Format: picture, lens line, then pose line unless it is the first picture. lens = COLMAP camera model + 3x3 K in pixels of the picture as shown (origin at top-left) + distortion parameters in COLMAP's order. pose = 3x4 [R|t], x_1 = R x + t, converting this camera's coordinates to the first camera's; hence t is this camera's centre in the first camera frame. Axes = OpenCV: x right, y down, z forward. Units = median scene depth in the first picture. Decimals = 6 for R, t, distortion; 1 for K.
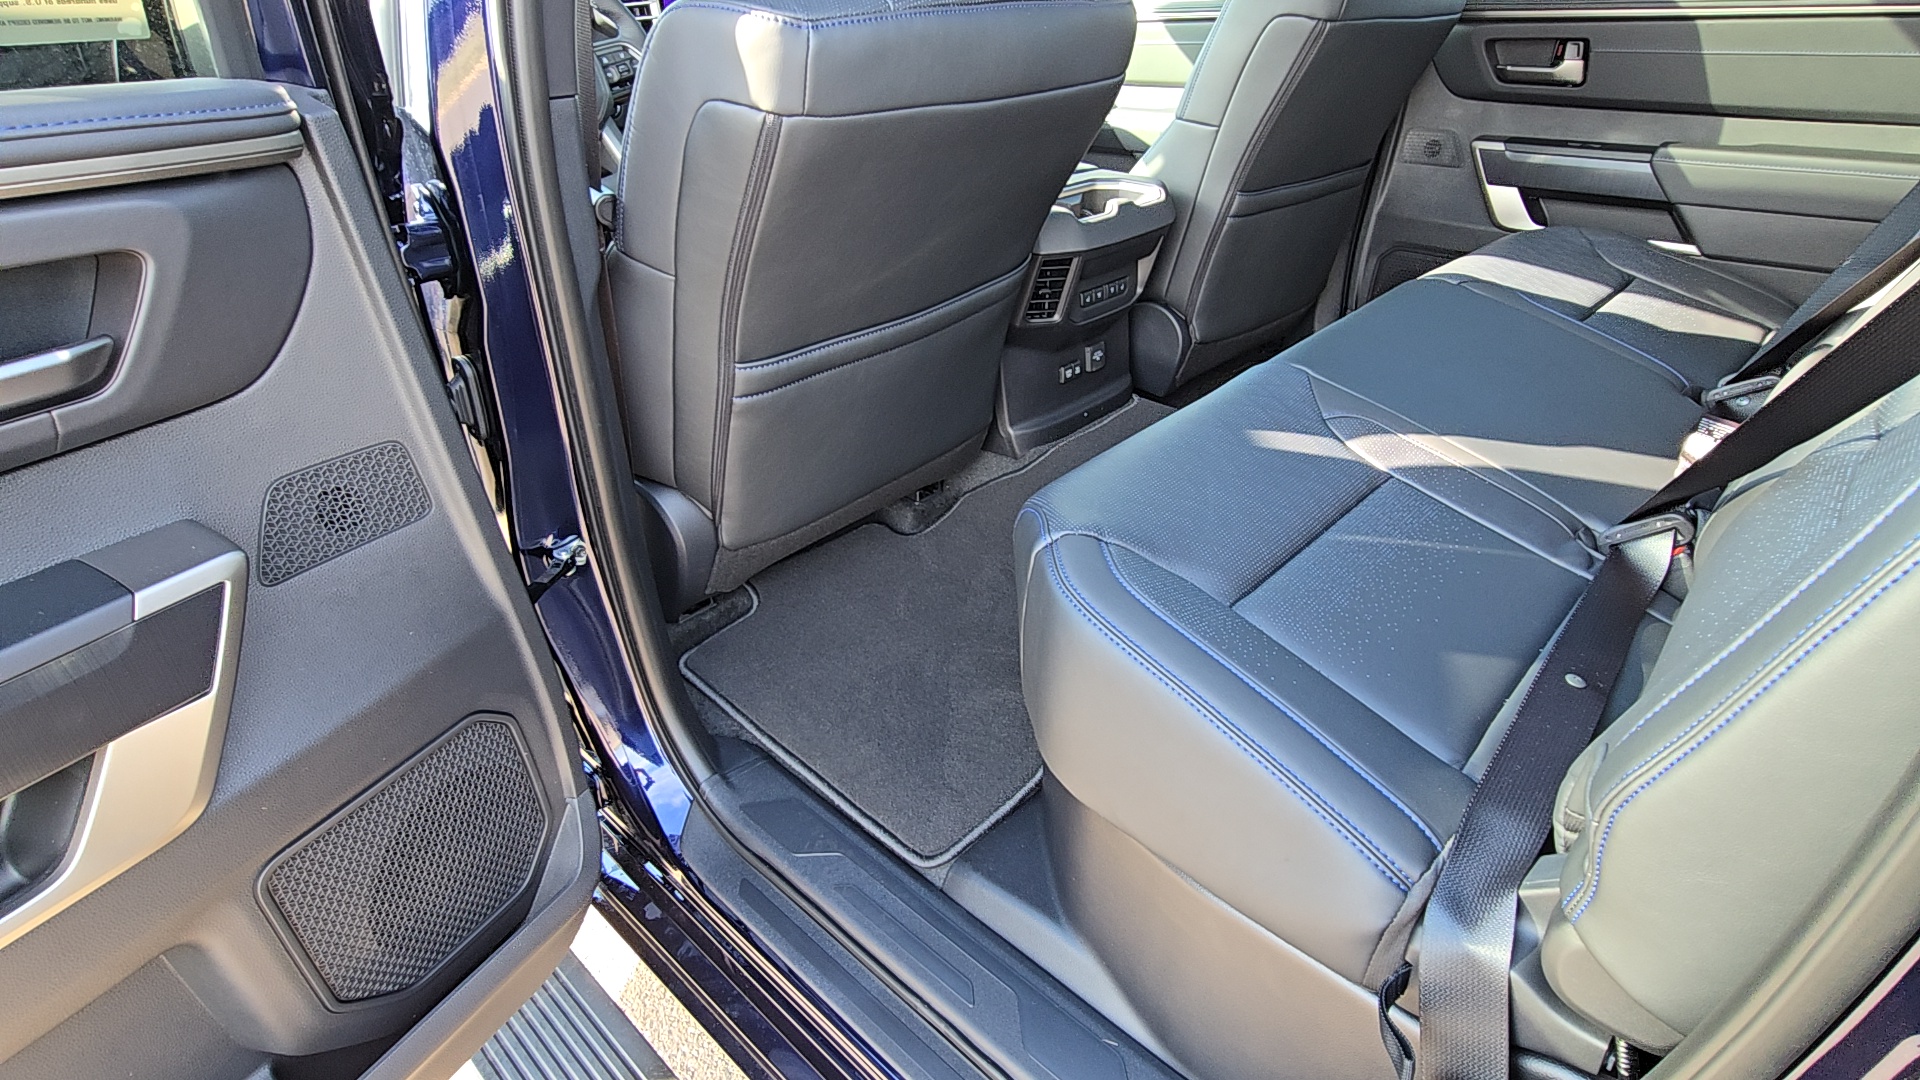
lens RADIAL K [[959.4, 0, 951.7], [0, 959.4, 550.7], [0, 0, 1]] dist [-0.000249, -0.001138]
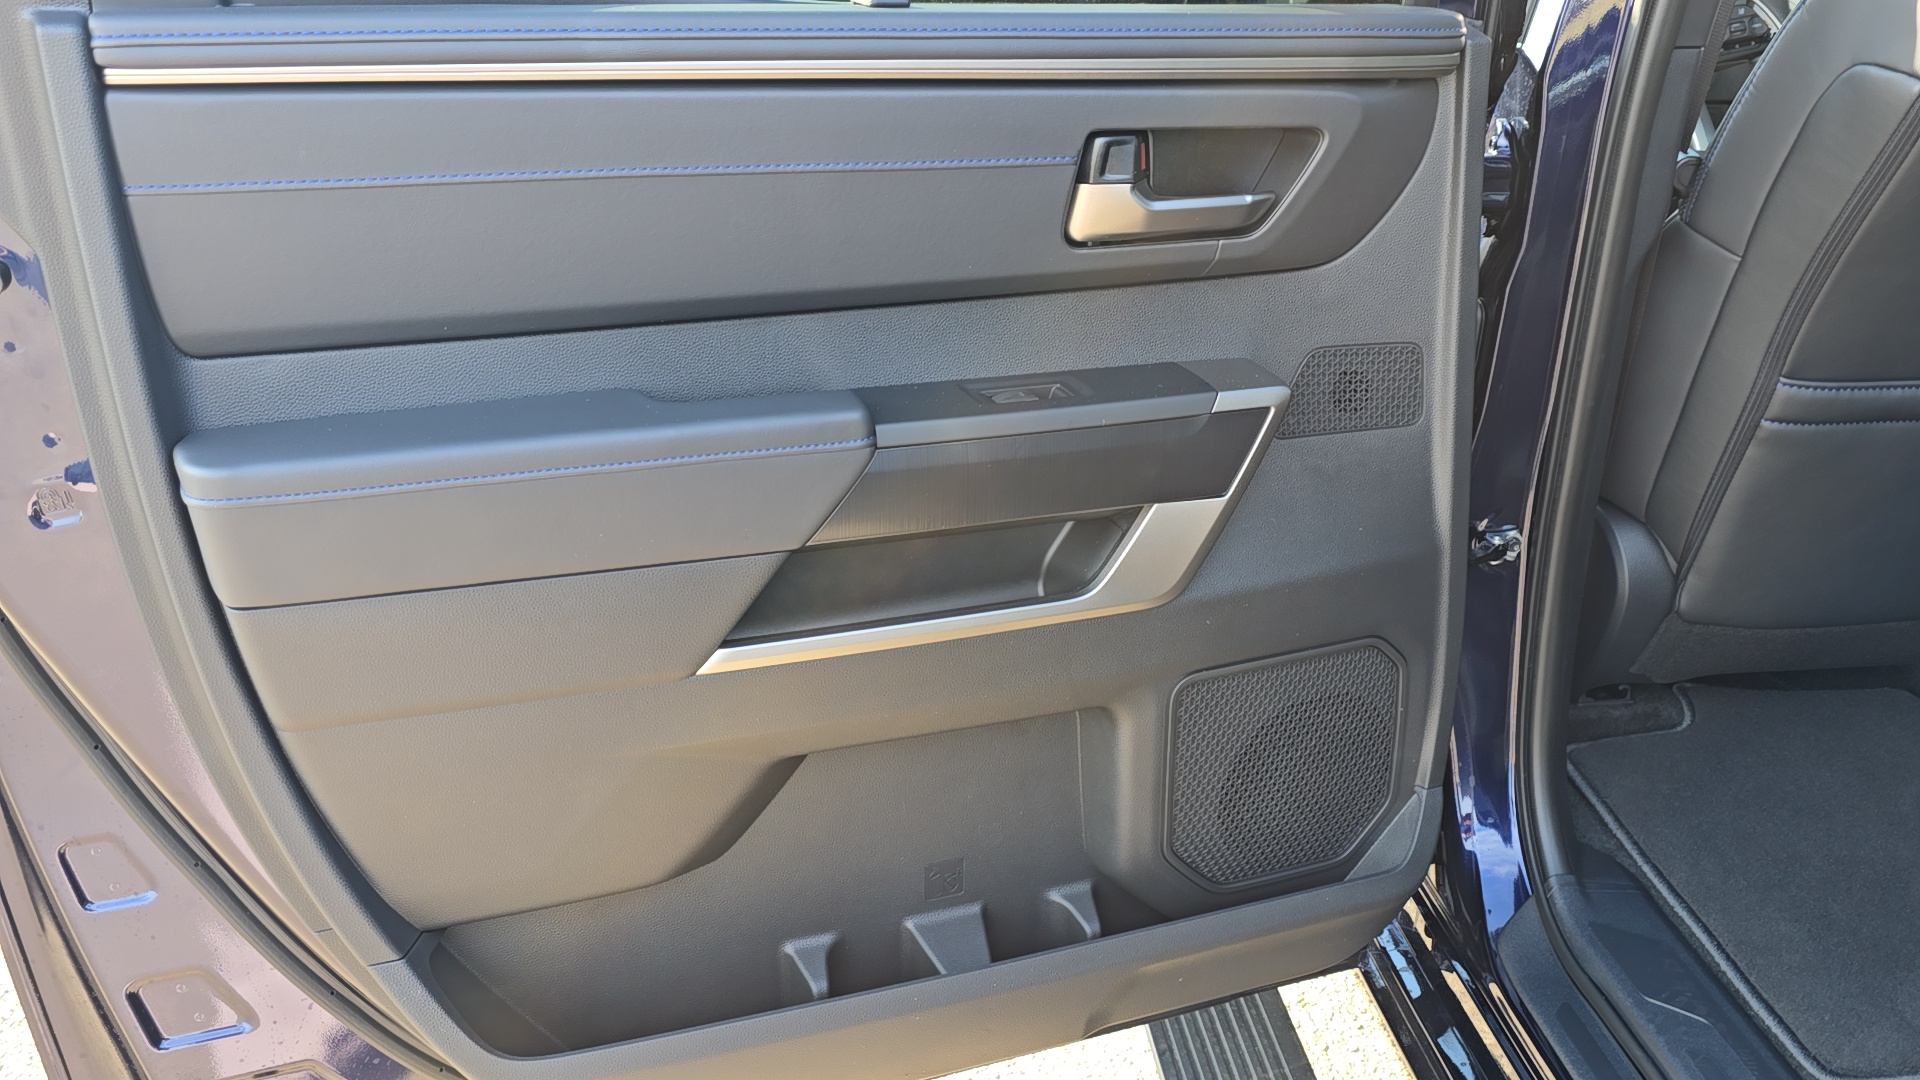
lens RADIAL K [[1564.6, 0, 968.5], [0, 1564.6, 545.3], [0, 0, 1]] dist [-0.005089, -0.004405]
pose [[0.754470, 0.266240, -0.599909, 0.100452], [-0.349797, 0.936511, -0.024295, 0.250871], [0.555353, 0.228176, 0.799699, -0.470348]]
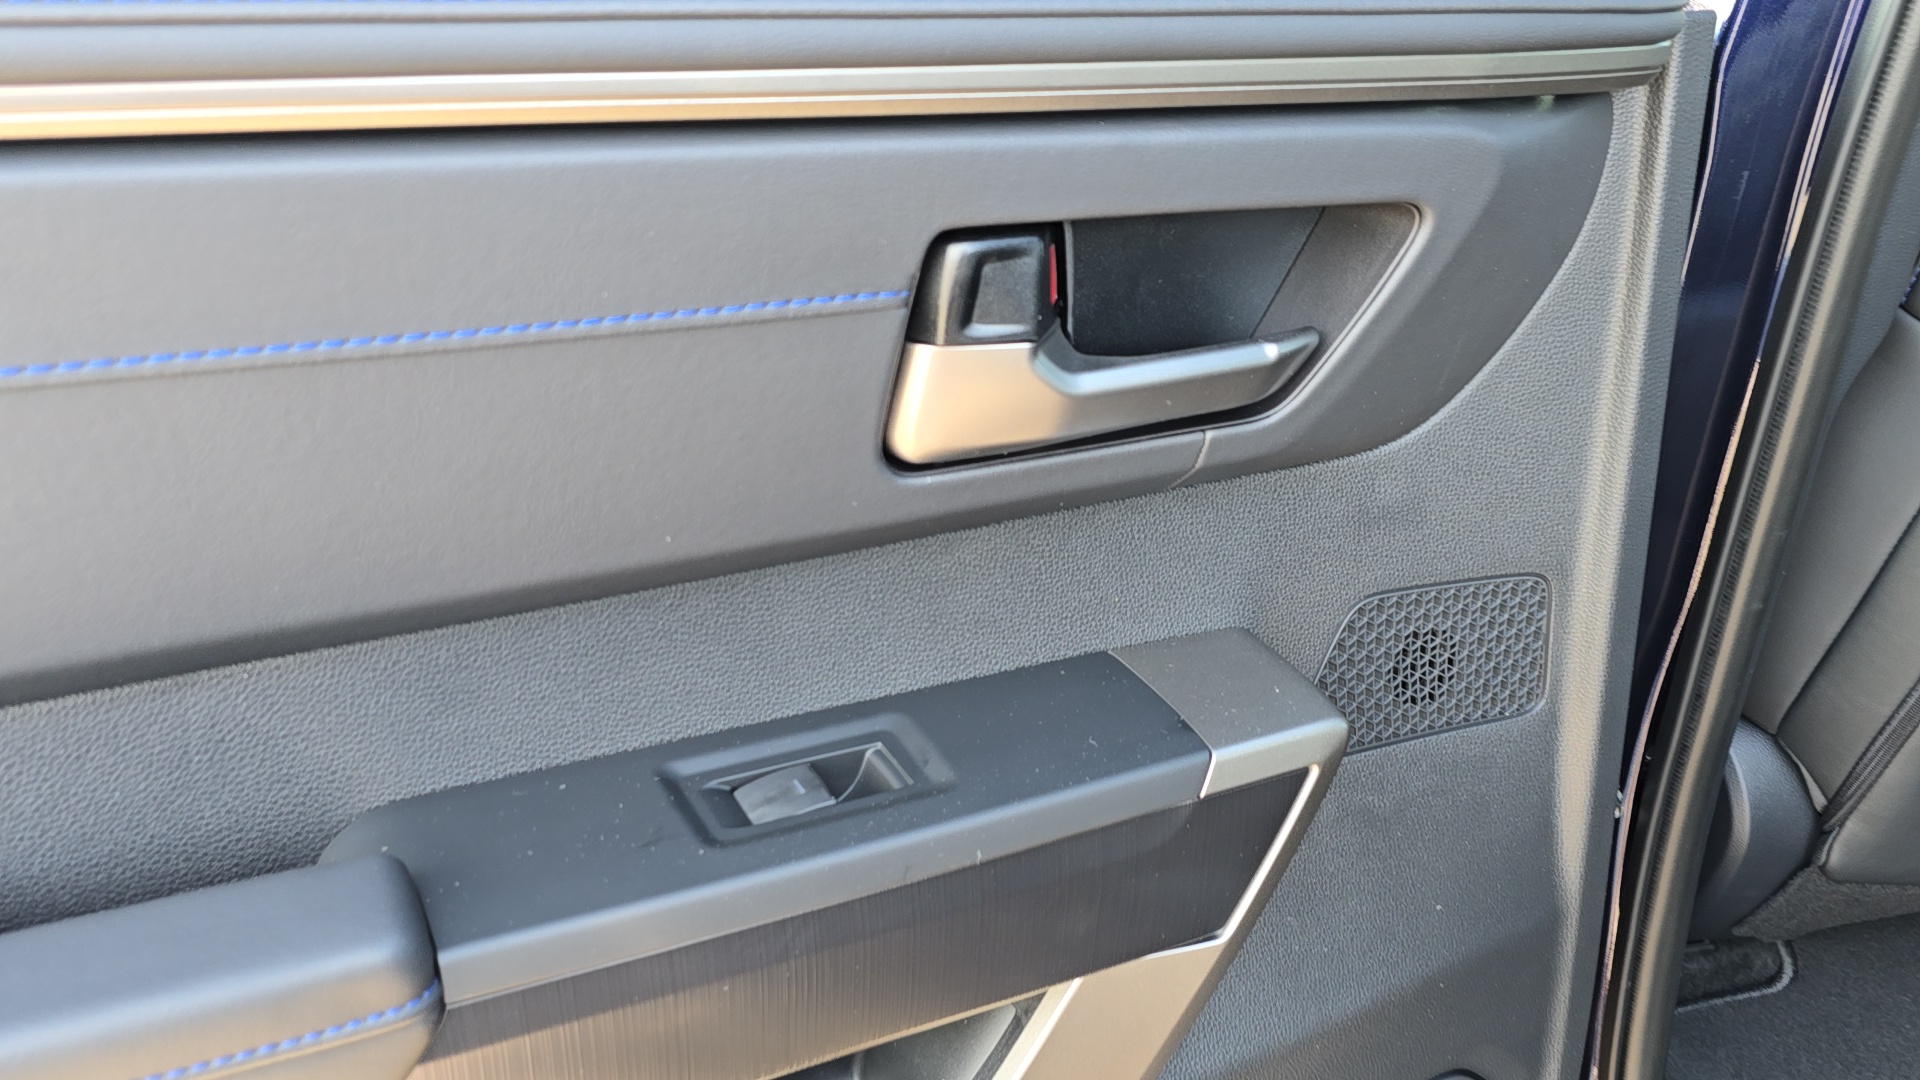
lens RADIAL K [[1582.0, 0, 960.0], [0, 1582.0, 540.0], [0, 0, 1]] dist [-0.020768, -0.004914]
pose [[0.816476, 0.267790, -0.511524, -0.335104], [-0.324017, 0.945794, -0.022049, -0.004022], [0.477892, 0.183745, 0.858986, 0.046058]]
